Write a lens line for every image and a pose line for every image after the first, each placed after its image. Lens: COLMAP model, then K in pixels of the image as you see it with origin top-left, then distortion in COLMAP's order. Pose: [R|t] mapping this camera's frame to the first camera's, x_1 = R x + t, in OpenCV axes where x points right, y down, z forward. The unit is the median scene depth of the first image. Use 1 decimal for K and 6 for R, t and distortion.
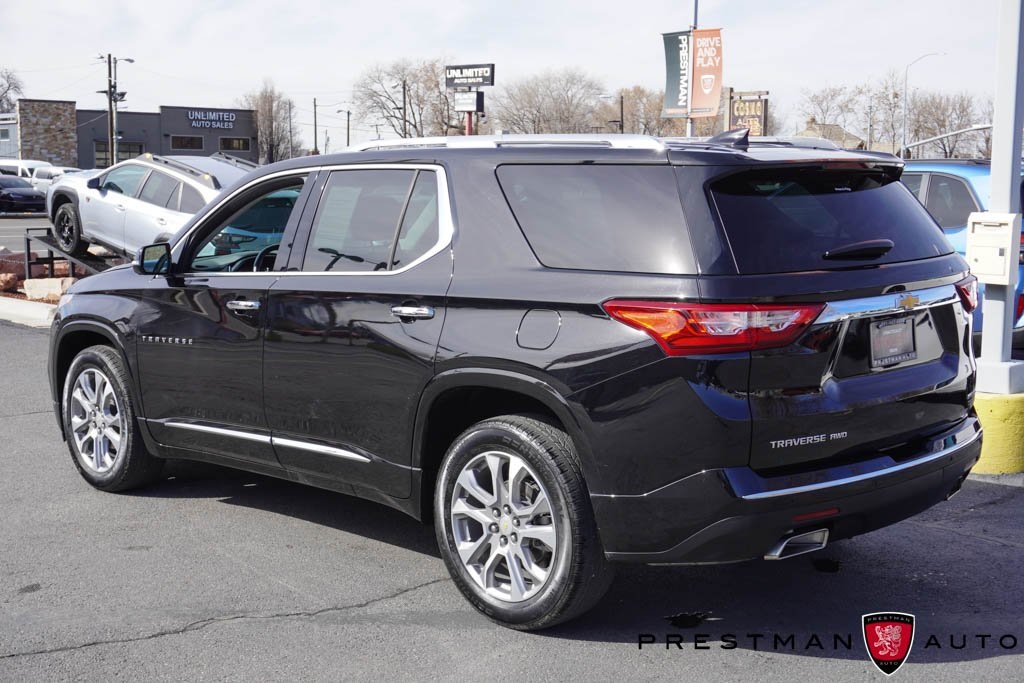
lens RADIAL K [[1405.2, 0, 512.0], [0, 1405.2, 341.5], [0, 0, 1]] dist [-0.002128, 0.047609]
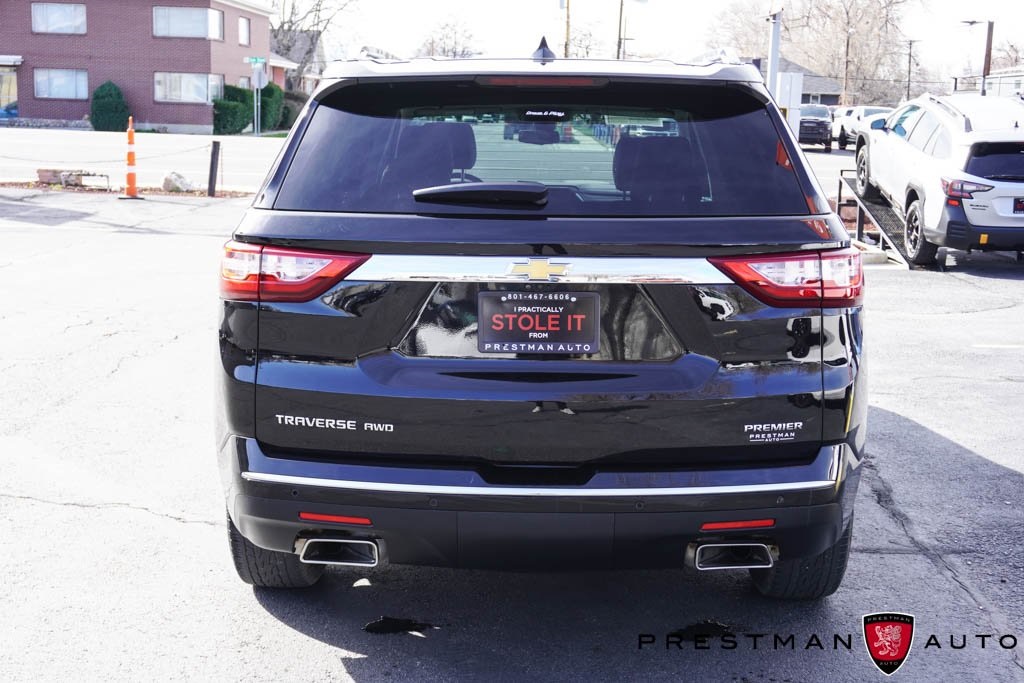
lens RADIAL K [[1405.2, 0, 512.0], [0, 1405.2, 341.5], [0, 0, 1]] dist [-0.002128, 0.047609]
pose [[0.668484, 0.125463, -0.733067, 0.815239], [-0.100100, 0.991878, 0.078476, -0.046716], [0.736959, 0.020920, 0.675614, 0.505138]]
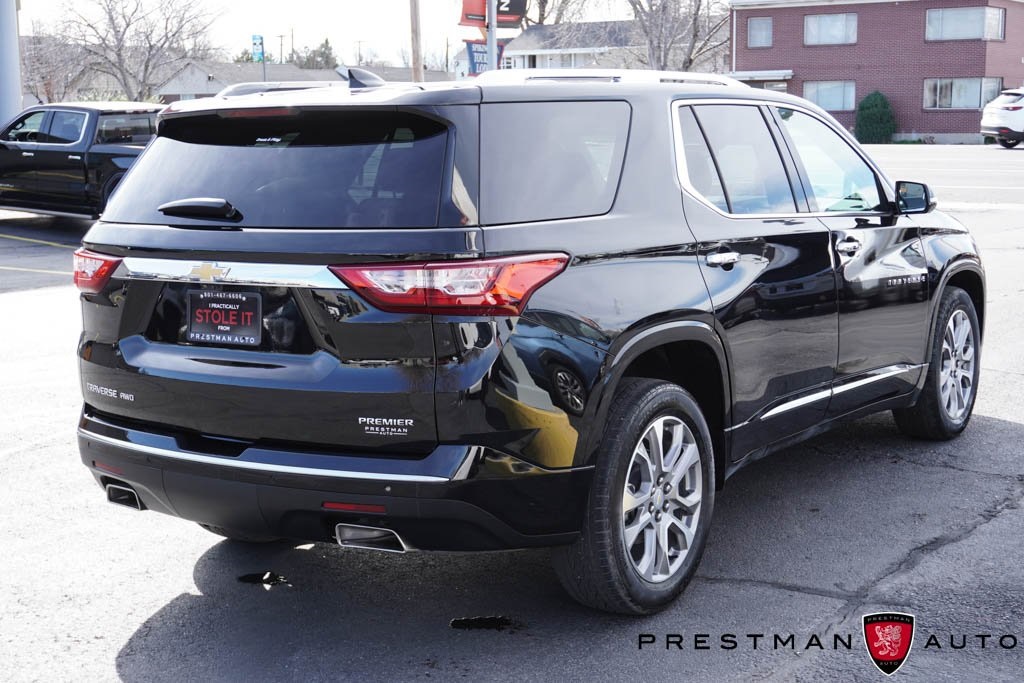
lens RADIAL K [[1504.8, 0, 512.0], [0, 1504.8, 341.5], [0, 0, 1]] dist [-0.000958, 0.206127]
pose [[0.148724, 0.134755, -0.979654, 1.230860], [-0.096267, 0.987939, 0.121280, -0.116604], [0.984182, 0.076271, 0.159903, 1.047849]]
